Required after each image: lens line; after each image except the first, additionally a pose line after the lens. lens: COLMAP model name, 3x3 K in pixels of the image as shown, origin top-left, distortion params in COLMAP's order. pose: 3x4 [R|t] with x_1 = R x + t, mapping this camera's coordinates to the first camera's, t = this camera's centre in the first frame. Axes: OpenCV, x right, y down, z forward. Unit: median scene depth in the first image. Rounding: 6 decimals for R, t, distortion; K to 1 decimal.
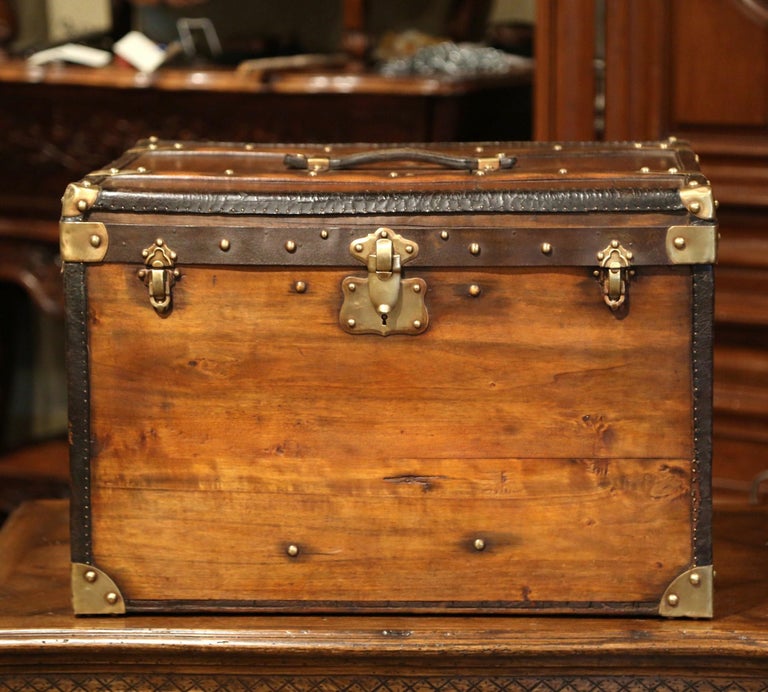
lens RADIAL K [[3322.1, 0, 384.0], [0, 3322.1, 346.0], [0, 0, 1]] dist [-0.016044, -0.108586]
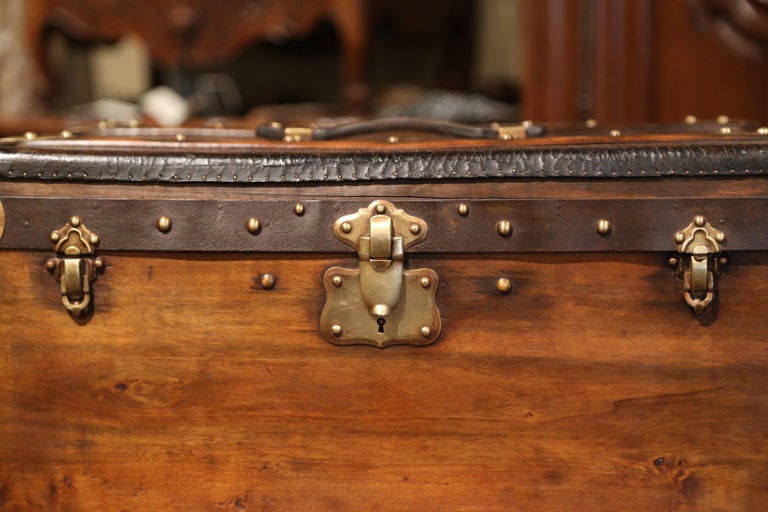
lens RADIAL K [[1417.9, 0, 384.0], [0, 1417.9, 256.0], [0, 0, 1]] dist [0.271240, 0.038817]
pose [[0.999999, -0.001245, -0.000665, 0.000956], [0.001194, 0.997392, -0.072170, -0.000574], [0.000754, 0.072170, 0.997392, 0.683804]]
